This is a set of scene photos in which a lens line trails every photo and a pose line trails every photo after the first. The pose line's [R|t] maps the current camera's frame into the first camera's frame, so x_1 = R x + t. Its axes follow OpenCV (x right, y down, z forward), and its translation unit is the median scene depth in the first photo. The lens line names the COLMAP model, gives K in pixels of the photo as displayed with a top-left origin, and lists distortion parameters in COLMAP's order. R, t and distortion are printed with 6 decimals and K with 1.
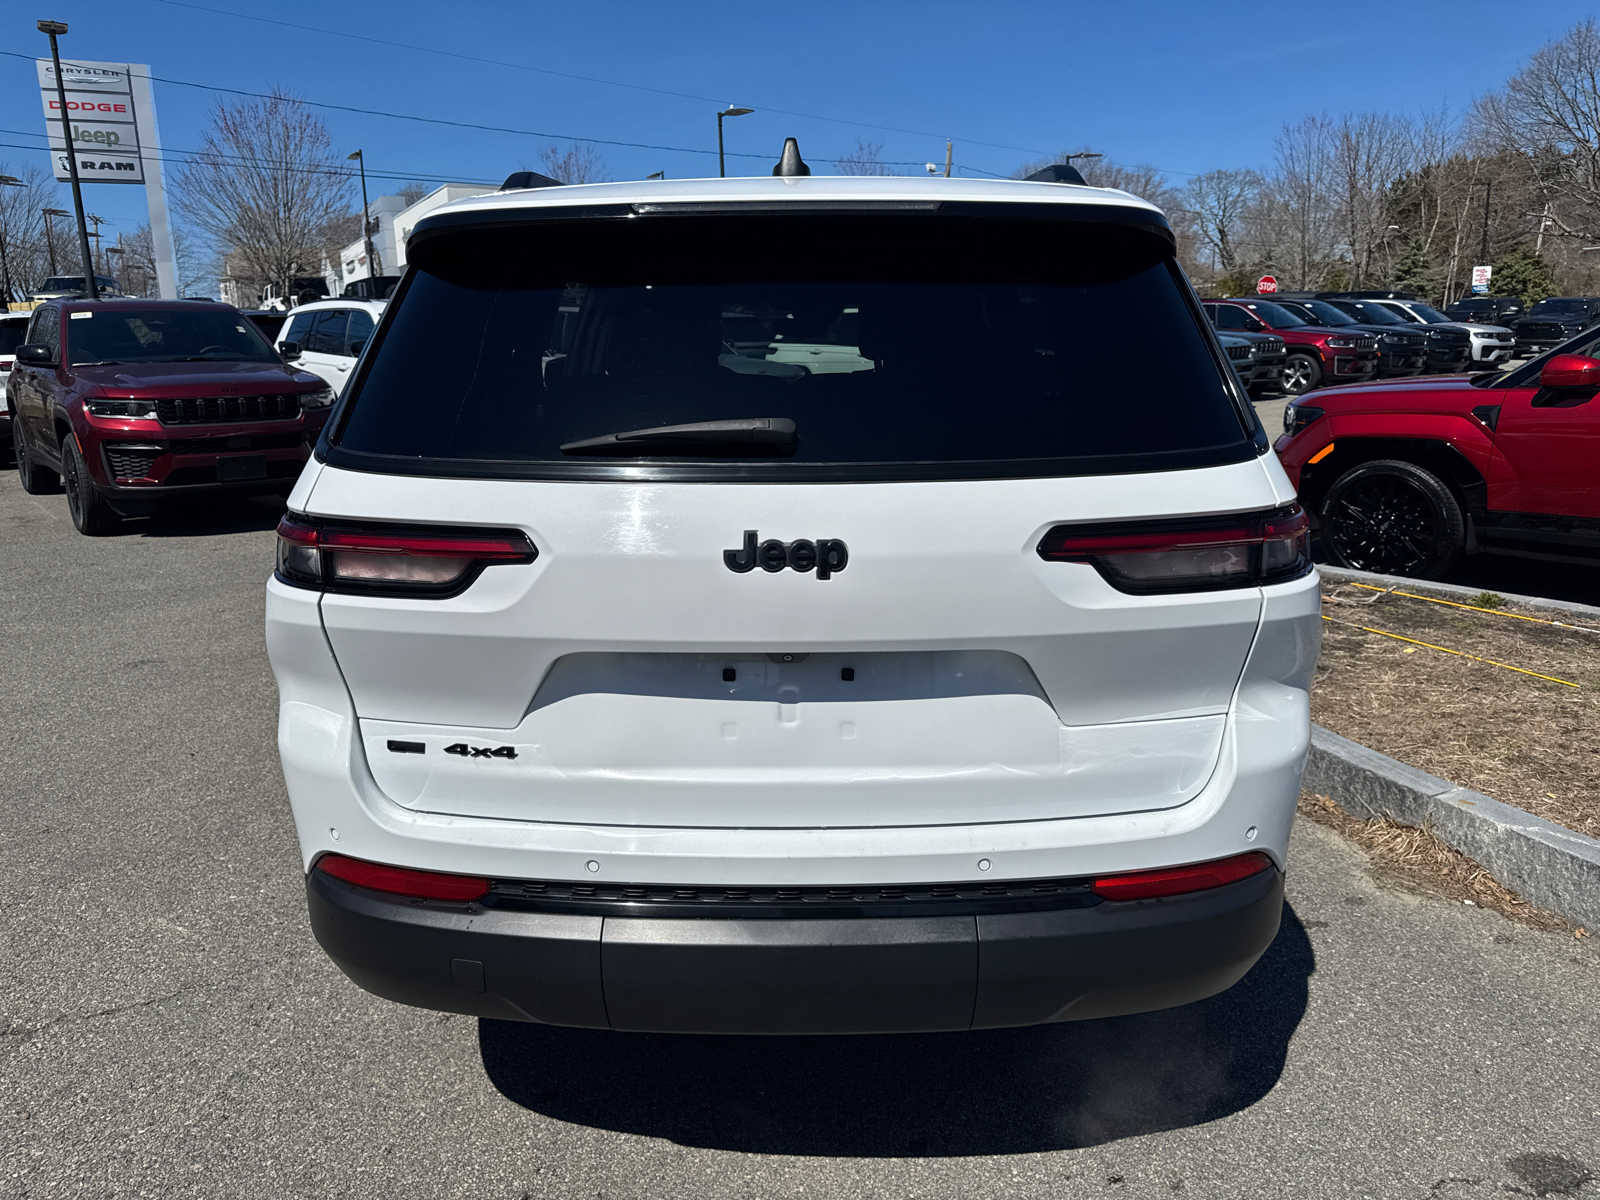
lens RADIAL K [[1132.5, 0, 809.7], [0, 1132.5, 586.8], [0, 0, 1]] dist [0.025545, -0.026838]
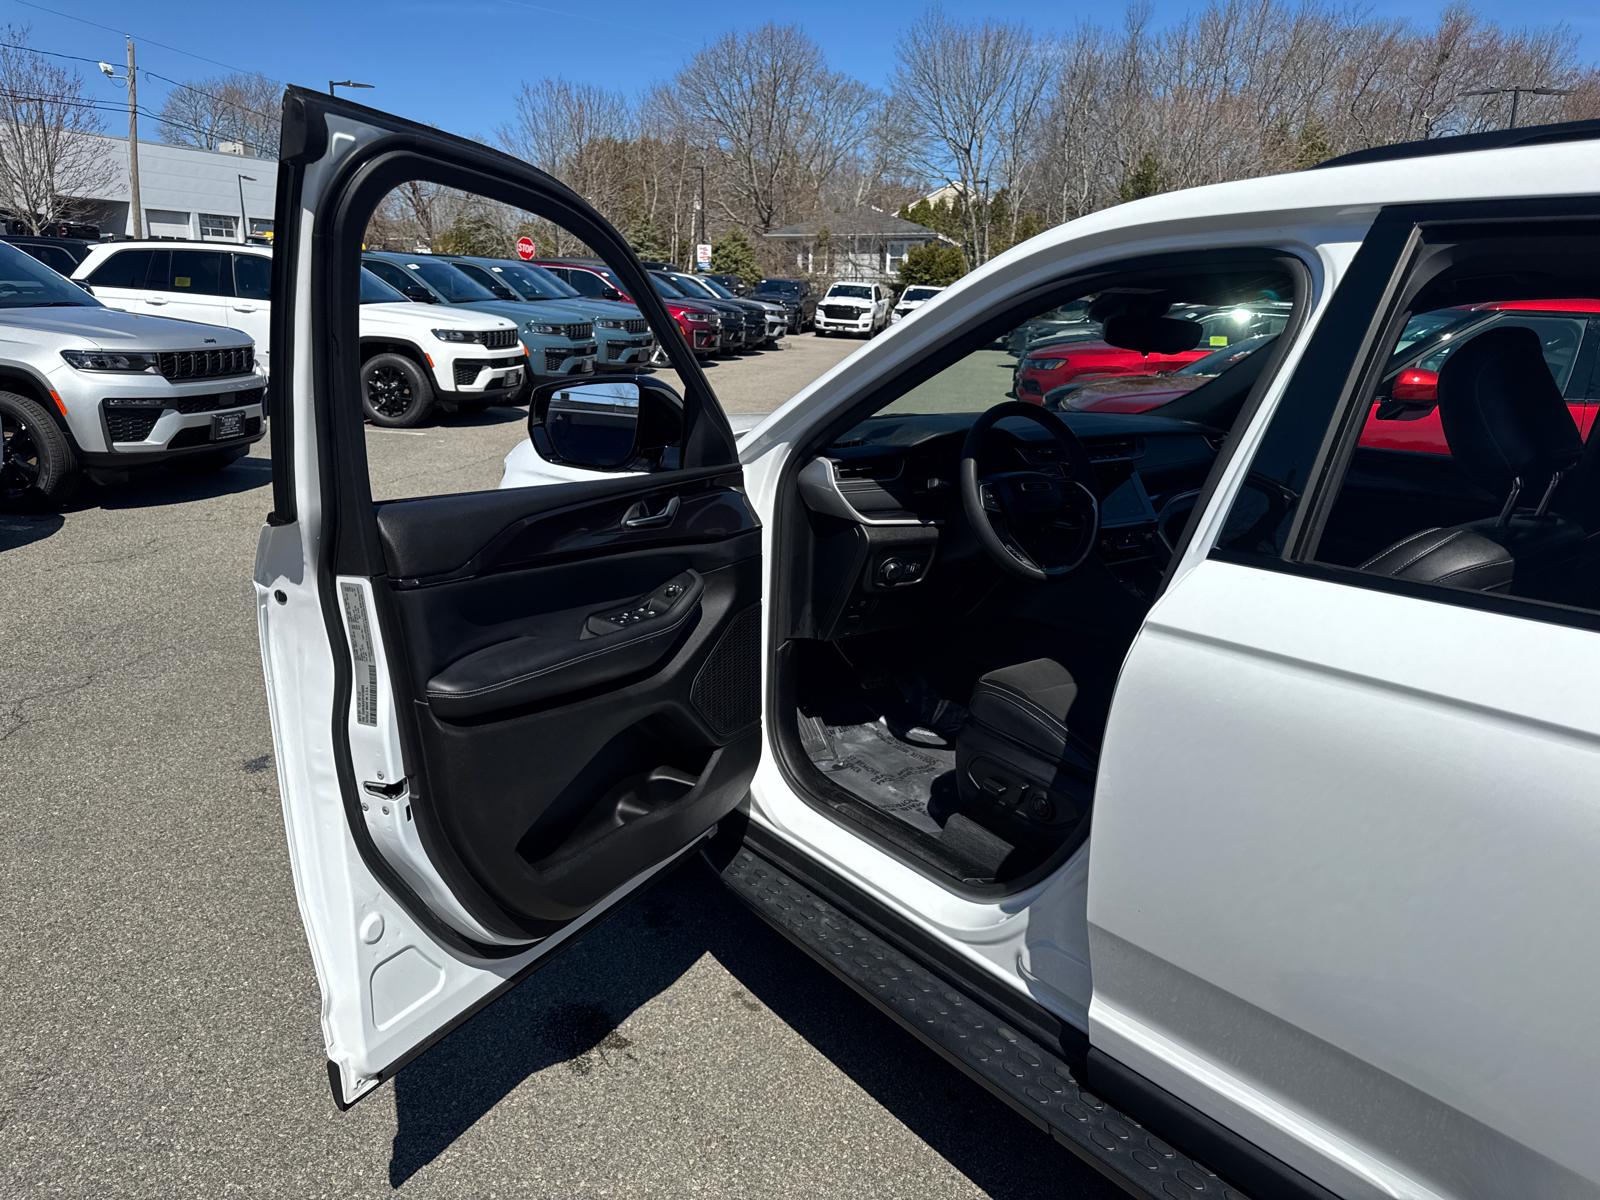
lens RADIAL K [[1132.5, 0, 802.3], [0, 1132.5, 599.3], [0, 0, 1]] dist [0.025545, -0.026838]
pose [[0.780665, -0.119474, 0.613423, -0.383669], [0.090405, 0.992821, 0.078315, -0.127420], [-0.618376, -0.005681, 0.785862, 0.534129]]
